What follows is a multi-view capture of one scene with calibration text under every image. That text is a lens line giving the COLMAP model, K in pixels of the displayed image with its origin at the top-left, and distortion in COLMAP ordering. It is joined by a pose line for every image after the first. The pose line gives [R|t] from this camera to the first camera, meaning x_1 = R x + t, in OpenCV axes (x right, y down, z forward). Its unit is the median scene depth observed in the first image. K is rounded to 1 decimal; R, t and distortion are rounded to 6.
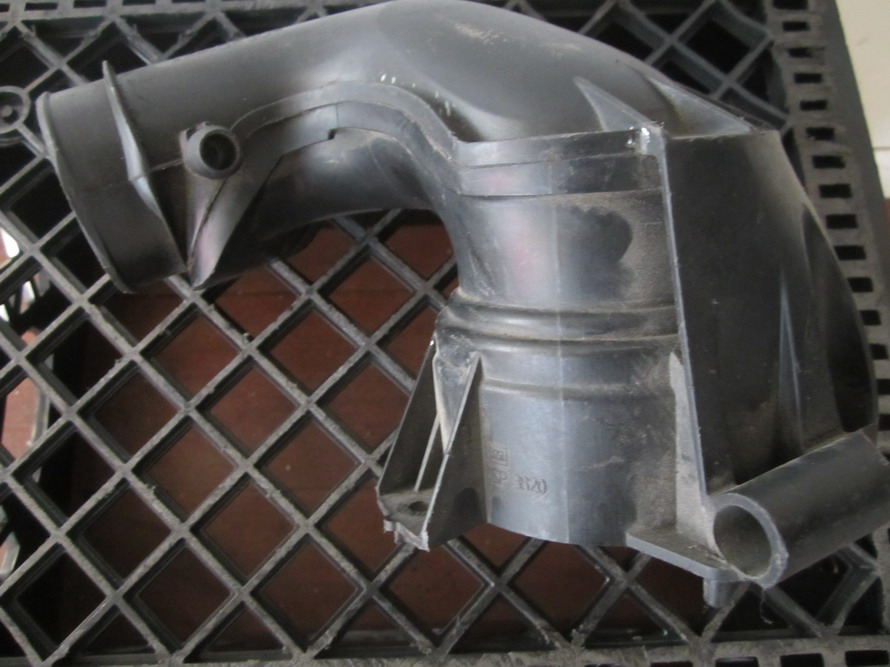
lens RADIAL K [[735.5, 0, 445.0], [0, 735.5, 333.5], [0, 0, 1]] dist [-0.063018, 0.034952]
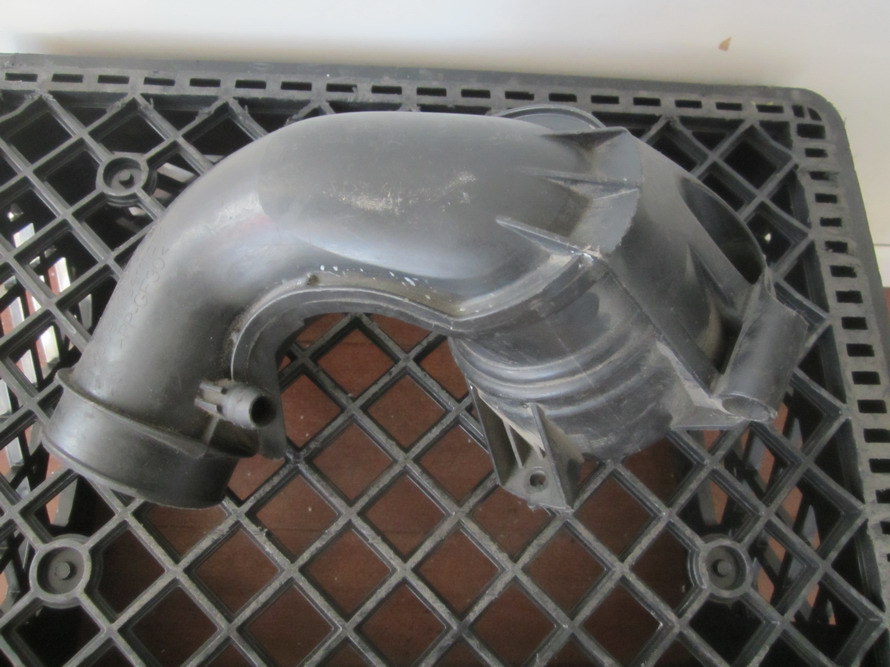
lens RADIAL K [[735.5, 0, 445.0], [0, 735.5, 333.5], [0, 0, 1]] dist [-0.063018, 0.034952]
pose [[0.995755, 0.056771, 0.072445, -0.218041], [-0.052779, 0.997042, -0.055871, -0.038436], [-0.075402, 0.051810, 0.995806, -0.138746]]
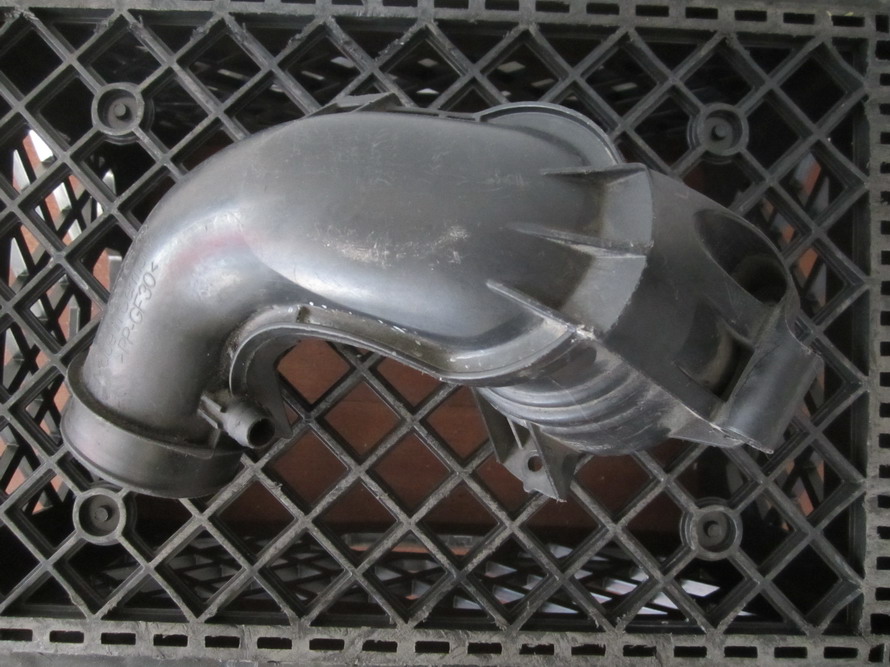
lens RADIAL K [[735.5, 0, 445.0], [0, 735.5, 333.5], [0, 0, 1]] dist [-0.063018, 0.034952]
pose [[0.997430, 0.068590, 0.020709, -0.168158], [-0.071606, 0.964211, 0.255285, -0.339517], [-0.002457, -0.256112, 0.966644, -0.090944]]
